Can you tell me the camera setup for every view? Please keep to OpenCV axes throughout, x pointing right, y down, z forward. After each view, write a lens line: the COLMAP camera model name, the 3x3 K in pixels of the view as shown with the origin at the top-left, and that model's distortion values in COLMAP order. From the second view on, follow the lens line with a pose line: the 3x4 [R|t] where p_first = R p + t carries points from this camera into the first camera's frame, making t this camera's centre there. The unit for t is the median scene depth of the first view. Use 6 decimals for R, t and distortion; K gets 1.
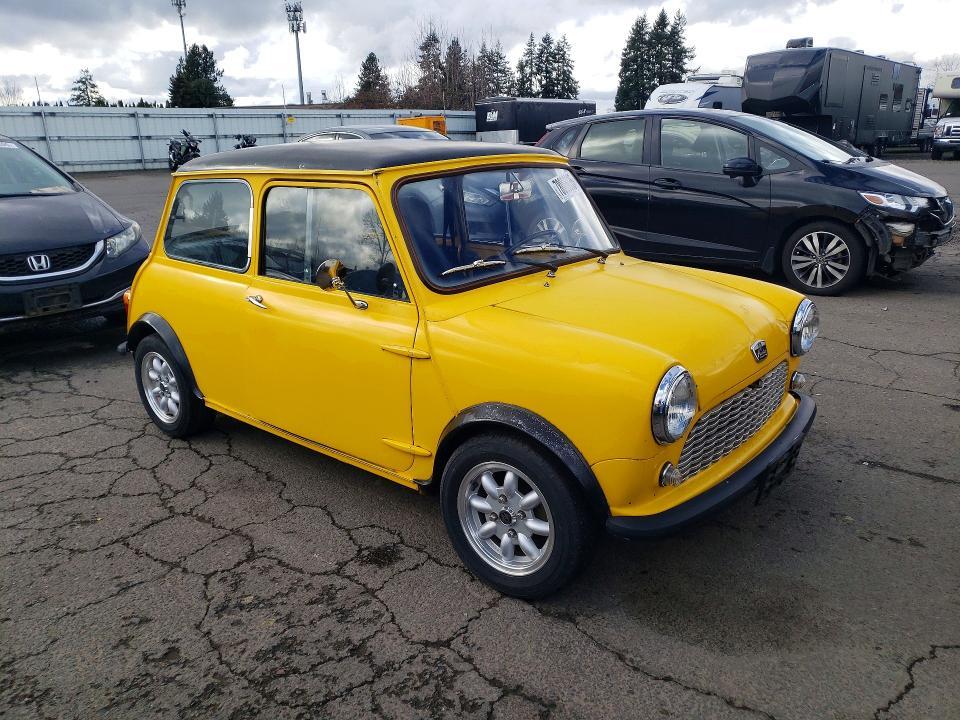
lens RADIAL K [[748.8, 0, 480.0], [0, 748.8, 360.0], [0, 0, 1]] dist [0.008549, -0.004019]
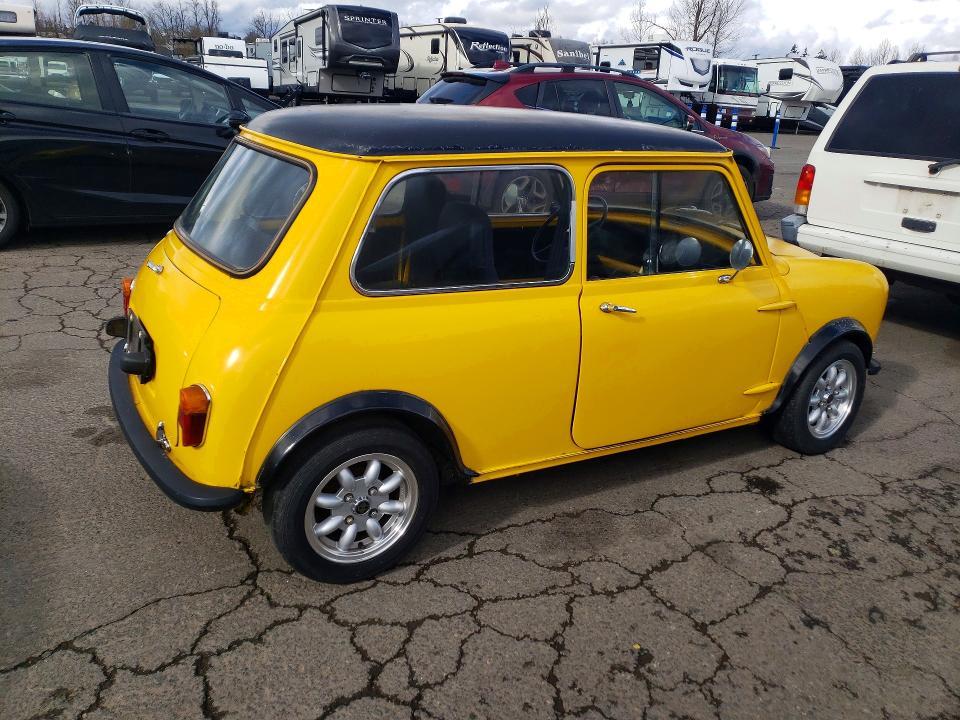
lens RADIAL K [[738.7, 0, 473.6], [0, 738.7, 356.9], [0, 0, 1]] dist [0.020854, -0.003330]
pose [[0.342291, -0.280682, 0.896691, -1.268801], [0.204523, 0.953713, 0.220458, -0.277521], [-0.917064, 0.107933, 0.383853, 0.943405]]
